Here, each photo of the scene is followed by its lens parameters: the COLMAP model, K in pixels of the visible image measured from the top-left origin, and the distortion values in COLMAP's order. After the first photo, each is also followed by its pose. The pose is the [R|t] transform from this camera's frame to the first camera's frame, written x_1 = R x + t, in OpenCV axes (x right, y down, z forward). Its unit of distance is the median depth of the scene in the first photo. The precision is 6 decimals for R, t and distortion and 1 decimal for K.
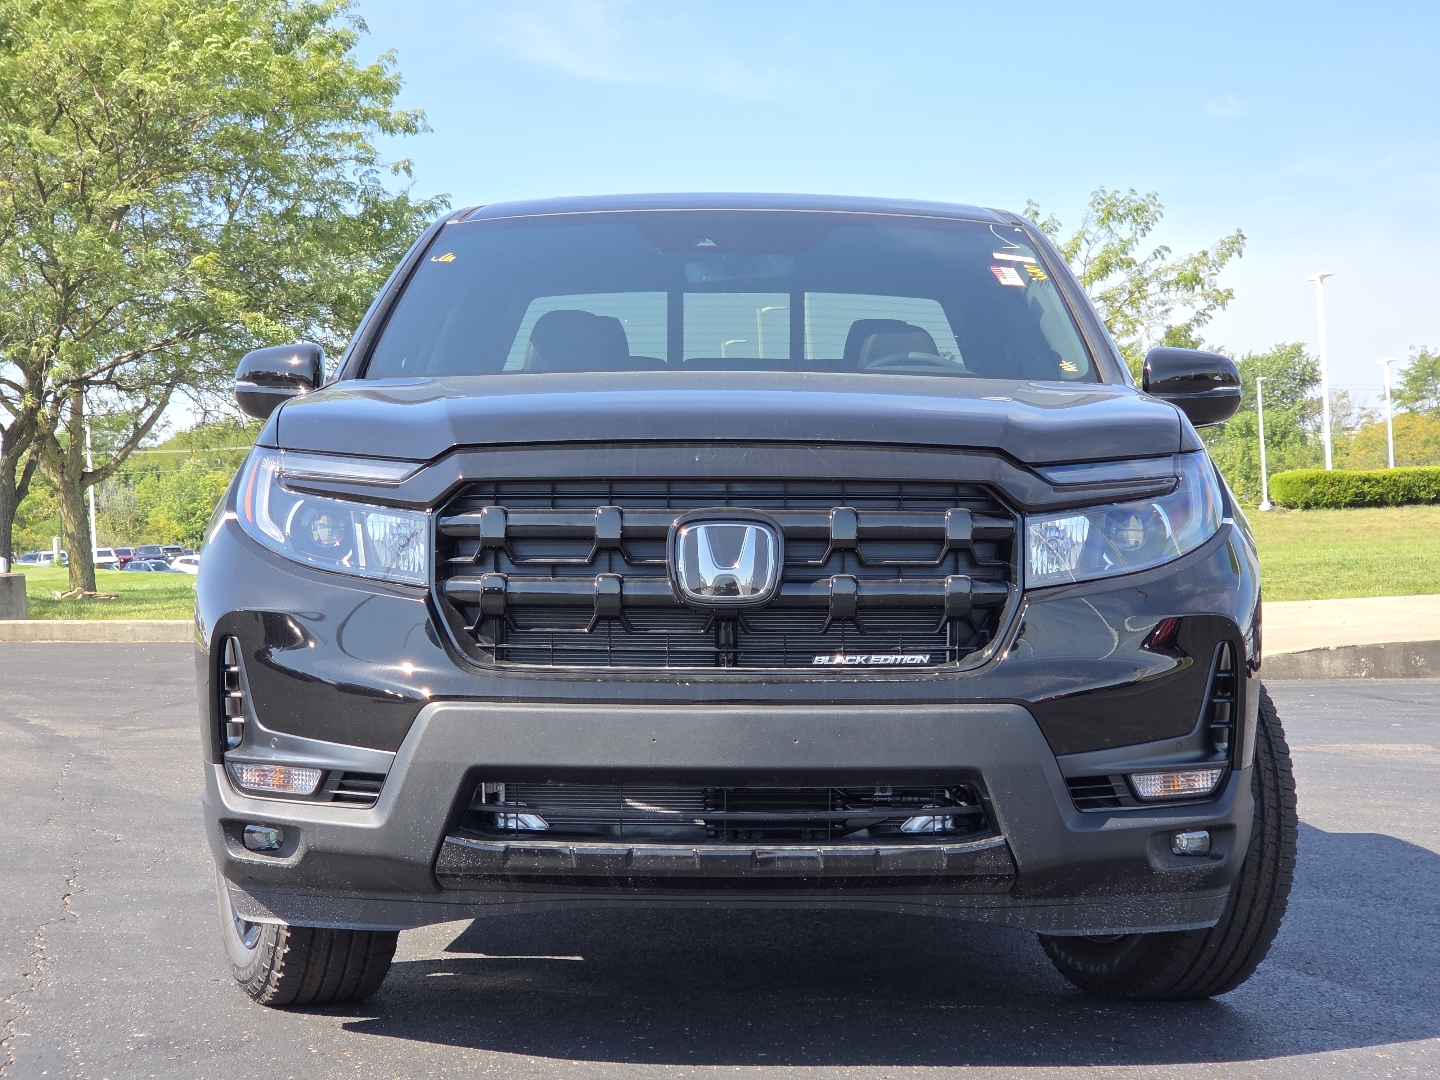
lens RADIAL K [[2836.5, 0, 720.0], [0, 2836.5, 540.0], [0, 0, 1]] dist [-0.056803, 0.058423]
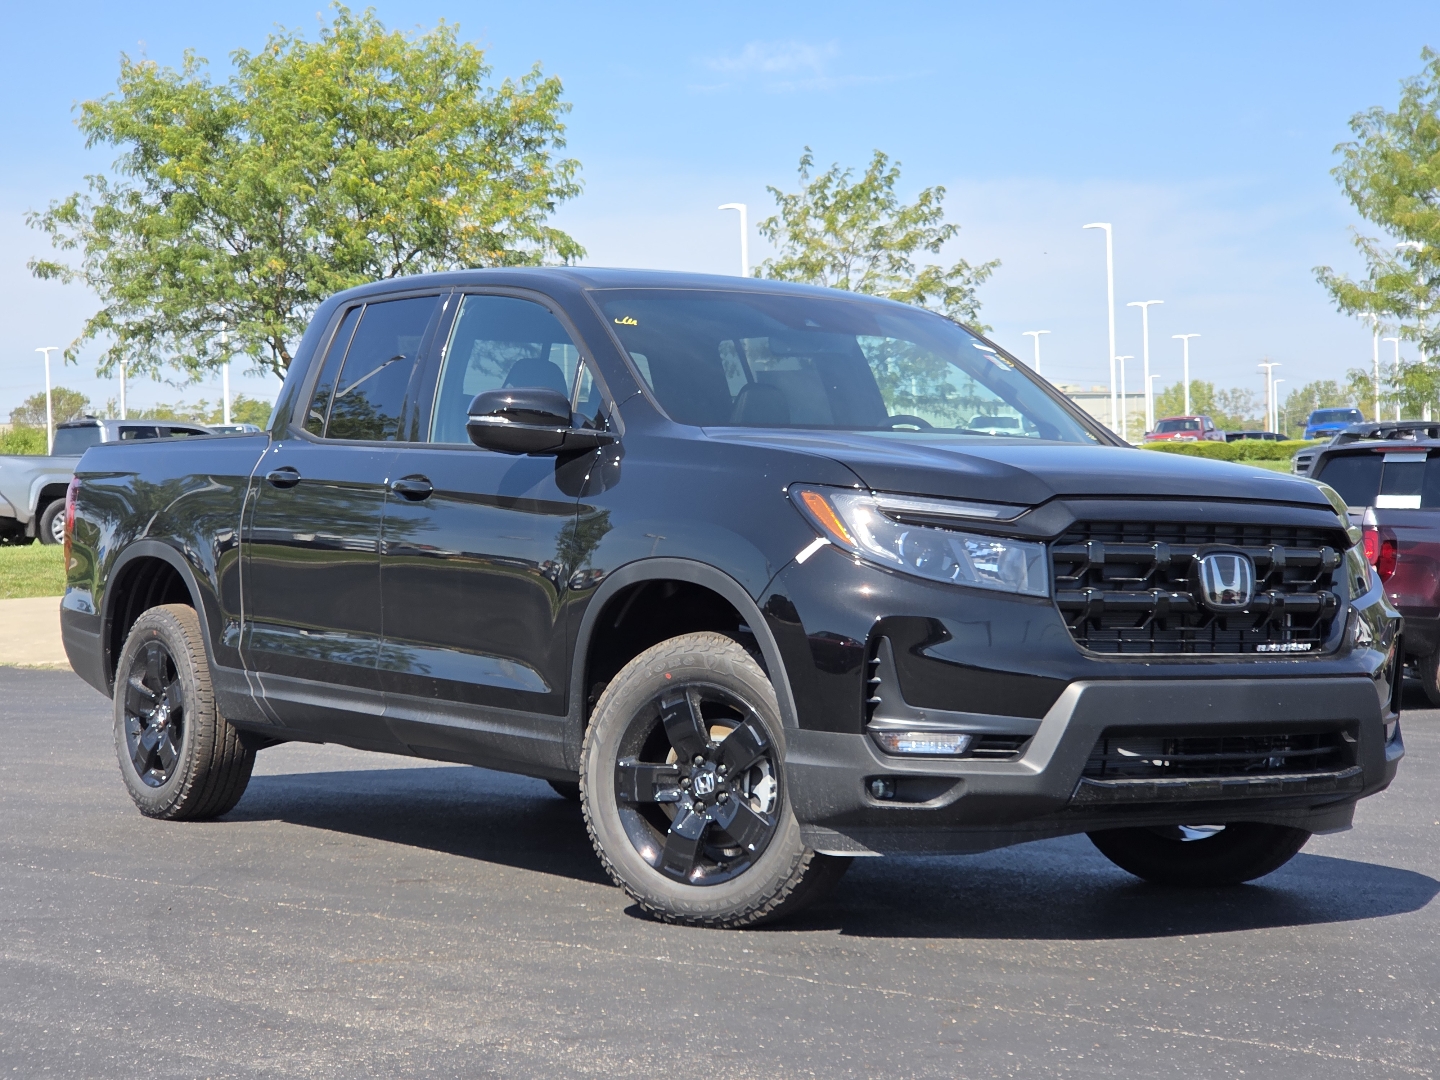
lens RADIAL K [[2836.5, 0, 720.0], [0, 2836.5, 540.0], [0, 0, 1]] dist [-0.056803, 0.058423]
pose [[0.804626, 0.012743, 0.593645, -1.057098], [-0.014319, 0.999895, -0.002055, -0.006465], [-0.593609, -0.006847, 0.804725, -0.011975]]
